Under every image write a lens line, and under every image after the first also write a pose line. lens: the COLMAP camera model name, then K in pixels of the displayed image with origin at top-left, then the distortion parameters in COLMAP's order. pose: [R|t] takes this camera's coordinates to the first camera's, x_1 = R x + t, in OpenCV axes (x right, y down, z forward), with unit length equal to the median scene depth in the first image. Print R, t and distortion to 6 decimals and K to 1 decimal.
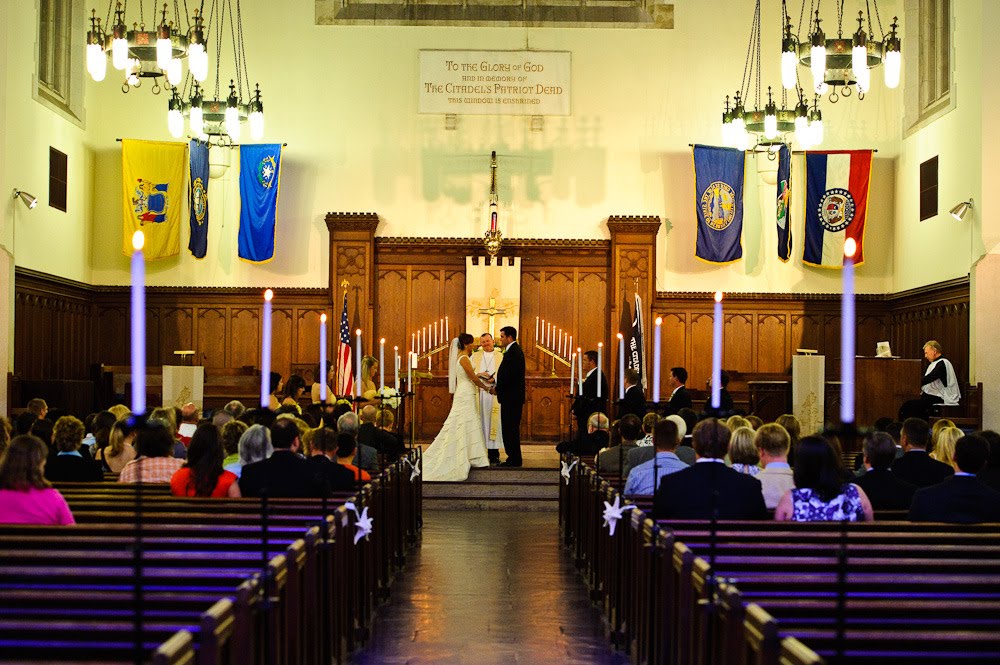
lens RADIAL K [[1840.6, 0, 500.0], [0, 1840.6, 332.5], [0, 0, 1]] dist [0.000441, -0.028067]
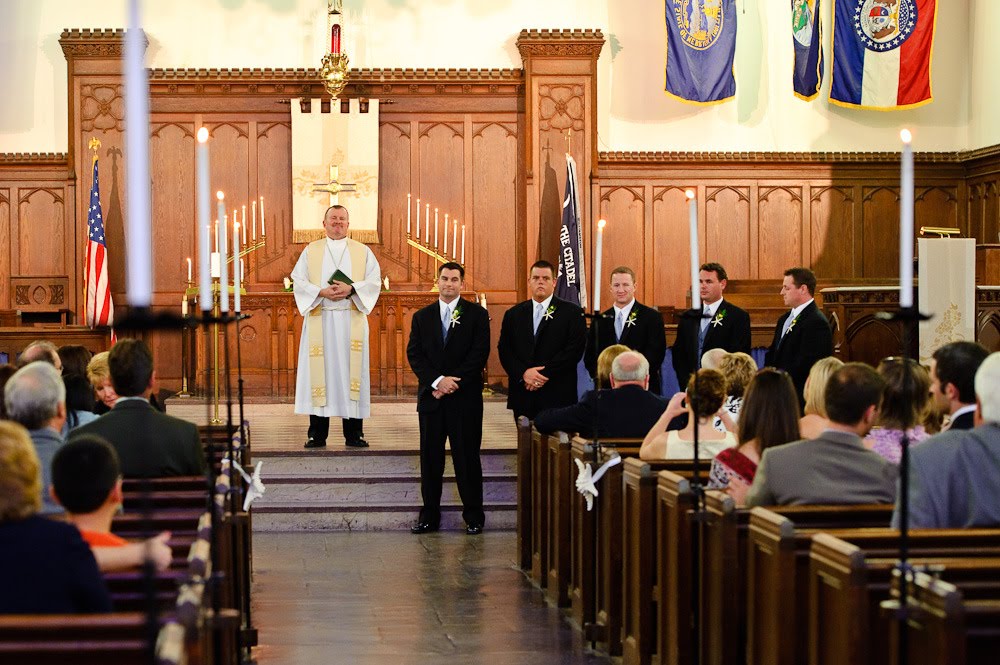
lens RADIAL K [[2466.0, 0, 438.2], [0, 2466.0, 332.7], [0, 0, 1]] dist [-0.022079, -0.250357]
pose [[0.998479, -0.016571, 0.052593, -0.013838], [0.014573, 0.999166, 0.038155, 0.006368], [-0.053181, -0.037331, 0.997887, 0.169113]]
